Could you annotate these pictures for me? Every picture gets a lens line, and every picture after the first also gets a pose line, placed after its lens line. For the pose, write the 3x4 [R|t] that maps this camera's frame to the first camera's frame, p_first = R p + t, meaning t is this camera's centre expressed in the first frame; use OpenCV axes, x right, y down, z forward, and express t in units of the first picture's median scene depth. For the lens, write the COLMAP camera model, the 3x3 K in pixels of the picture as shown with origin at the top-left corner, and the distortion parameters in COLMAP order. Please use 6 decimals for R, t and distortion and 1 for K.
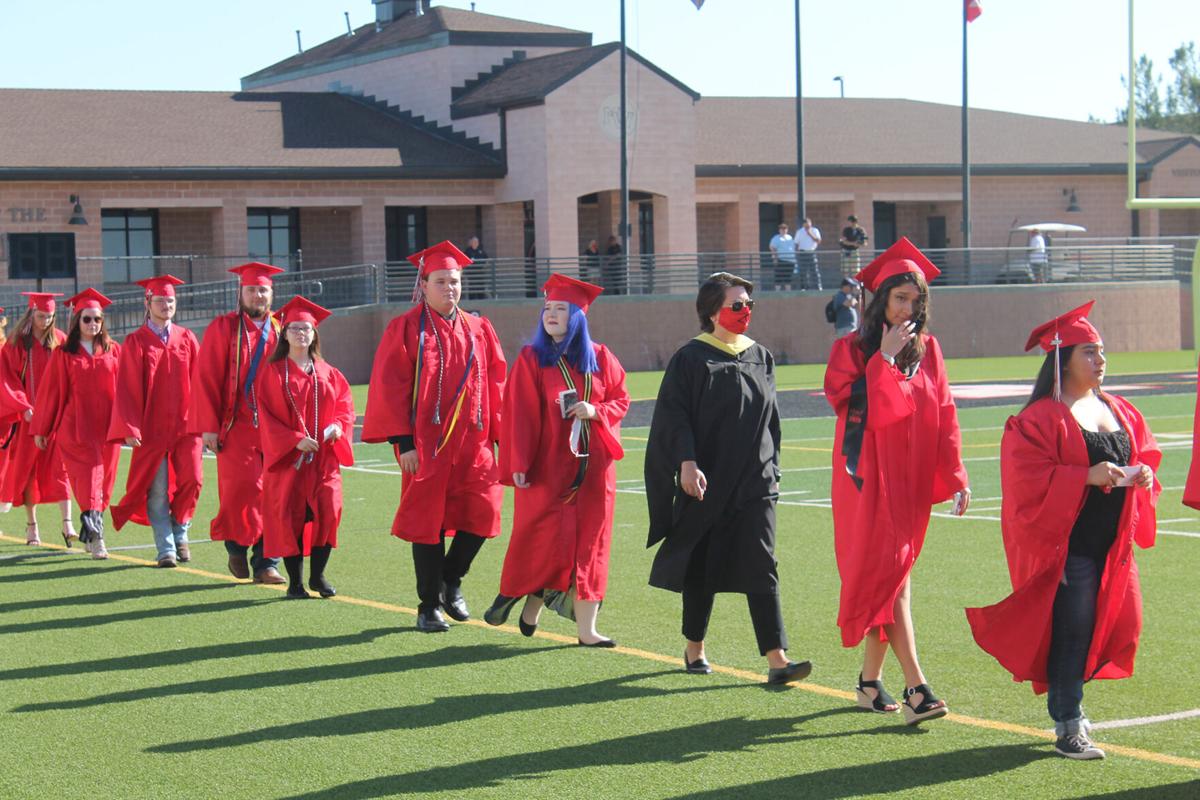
lens RADIAL K [[2748.3, 0, 600.0], [0, 2748.3, 400.0], [0, 0, 1]] dist [0.032550, 0.443890]
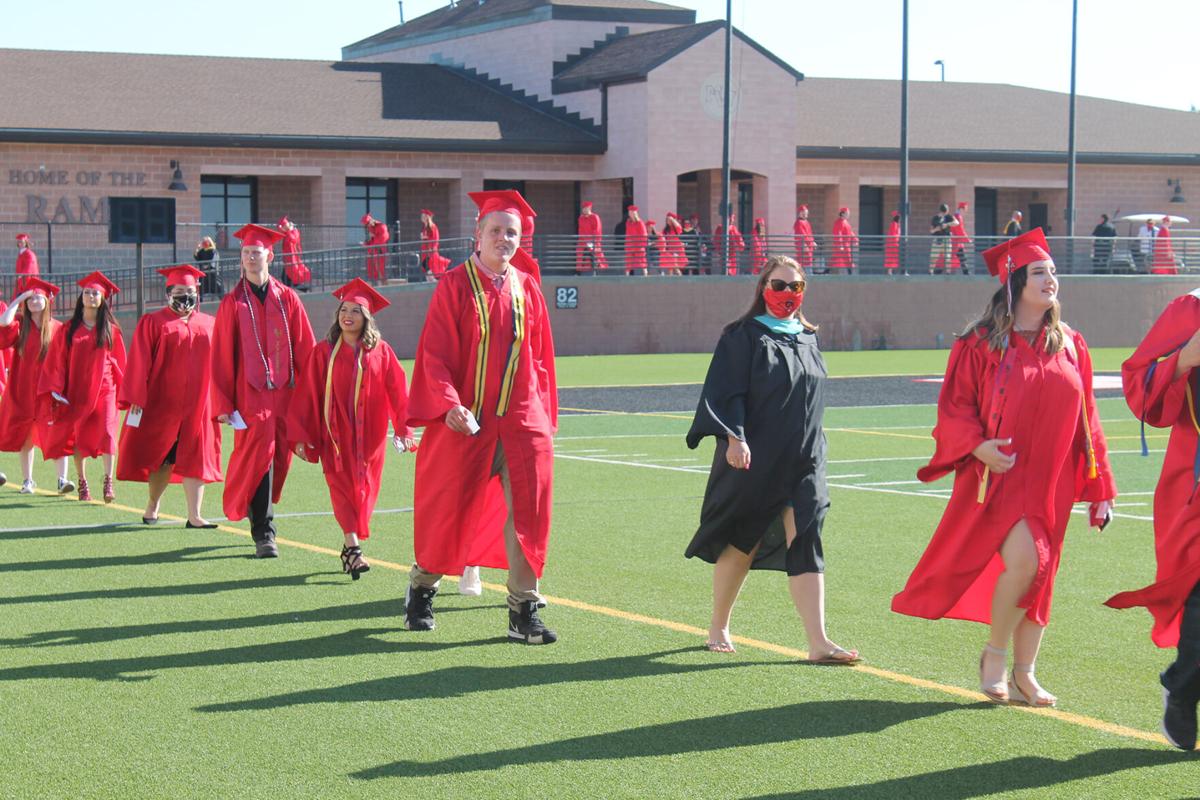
lens RADIAL K [[2701.8, 0, 600.0], [0, 2701.8, 400.0], [0, 0, 1]] dist [0.035528, 0.218675]
pose [[0.999375, 0.027351, -0.022383, -0.011998], [-0.027144, 0.999586, 0.009510, -0.001058], [0.022634, -0.008896, 0.999704, 0.021023]]
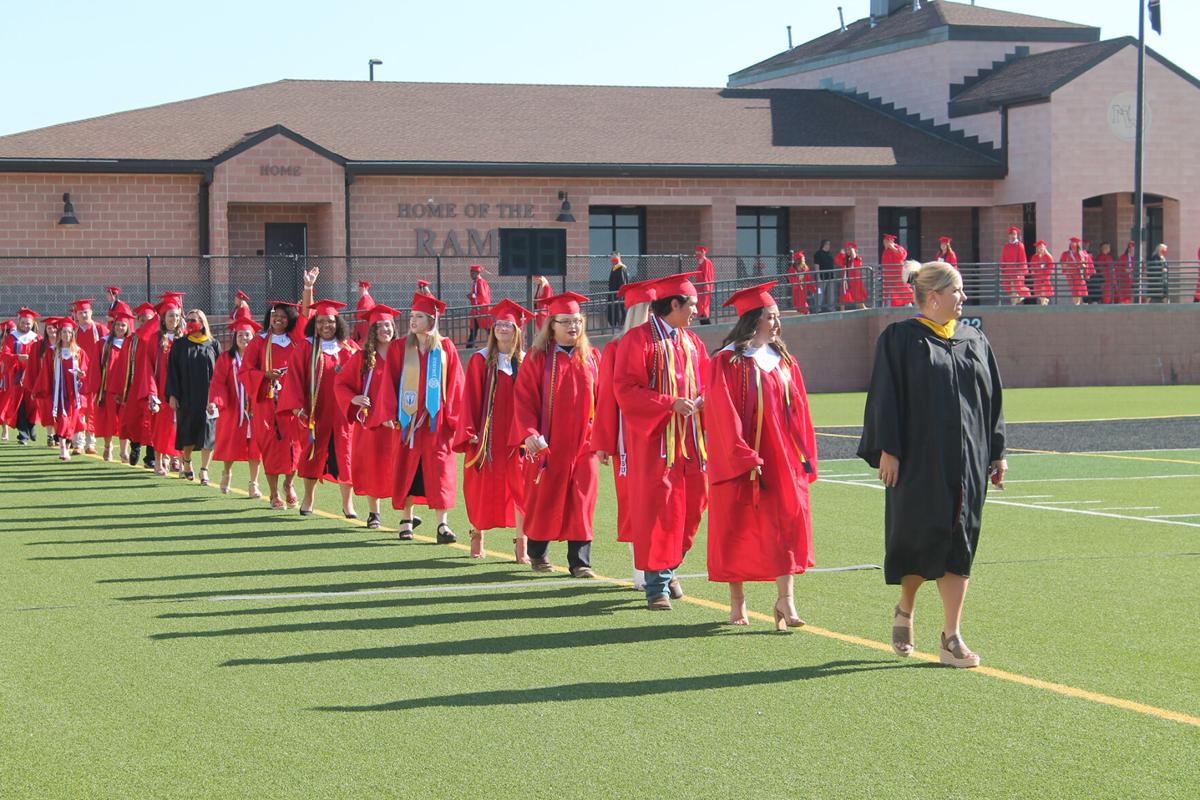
lens RADIAL K [[2533.7, 0, 600.0], [0, 2533.7, 400.0], [0, 0, 1]] dist [-0.012638, 0.007777]
pose [[0.988256, 0.023953, -0.150918, -0.039209], [-0.023844, 0.999712, 0.002533, -0.002814], [0.150935, 0.001095, 0.988543, 0.109277]]
